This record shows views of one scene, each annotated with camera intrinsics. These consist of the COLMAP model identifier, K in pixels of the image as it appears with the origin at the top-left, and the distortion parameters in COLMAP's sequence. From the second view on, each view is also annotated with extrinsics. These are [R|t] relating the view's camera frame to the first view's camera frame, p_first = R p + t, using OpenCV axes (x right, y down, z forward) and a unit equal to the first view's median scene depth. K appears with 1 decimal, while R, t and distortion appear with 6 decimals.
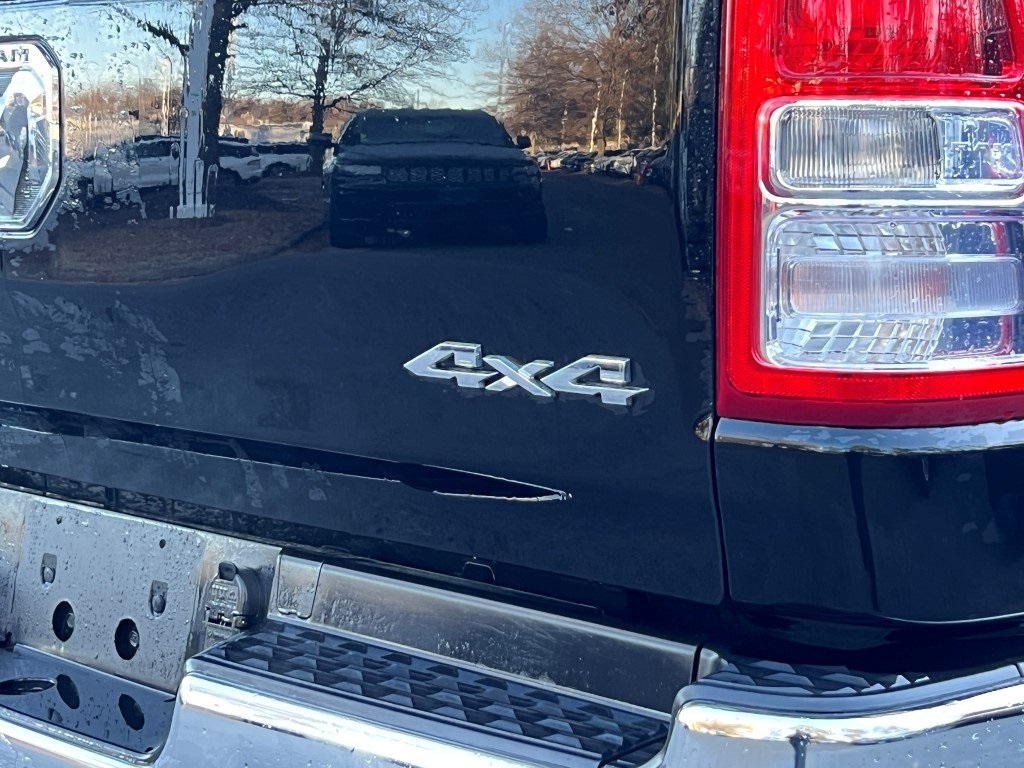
lens RADIAL K [[2314.0, 0, 512.0], [0, 2314.0, 384.0], [0, 0, 1]] dist [0.062697, 0.326202]
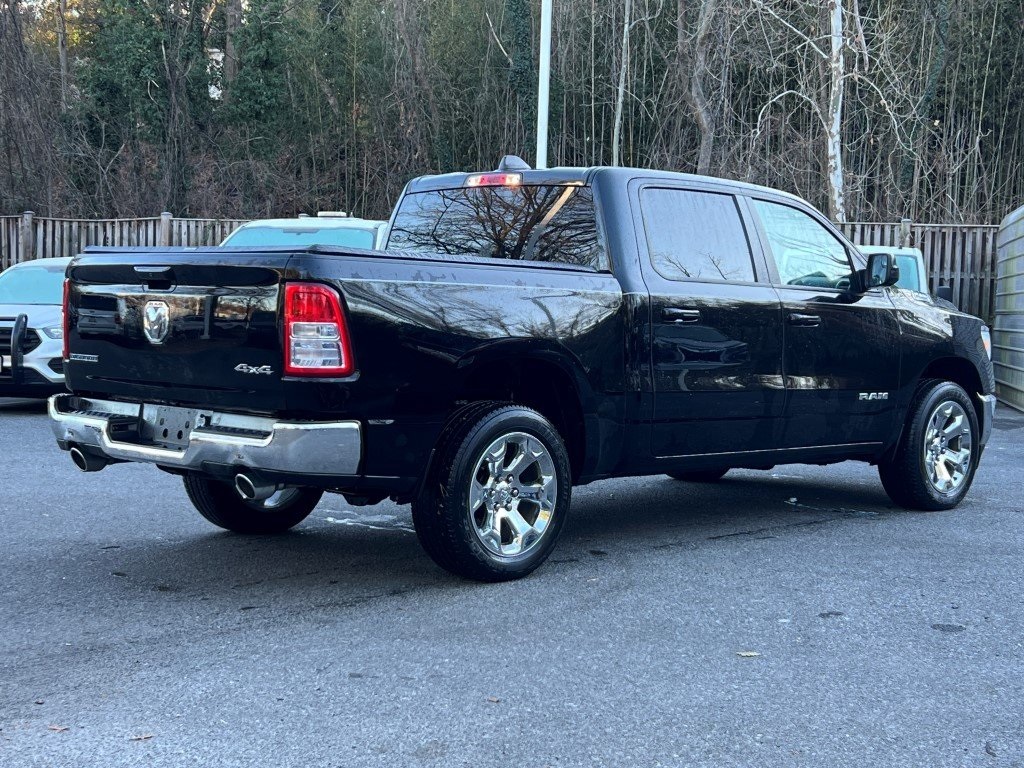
lens RADIAL K [[1653.2, 0, 512.0], [0, 1653.2, 384.0], [0, 0, 1]] dist [0.109385, -0.188758]
pose [[0.999460, 0.026087, 0.019990, 0.511025], [-0.024992, 0.998273, -0.053161, 0.212607], [-0.021342, 0.052633, 0.998386, -2.776609]]
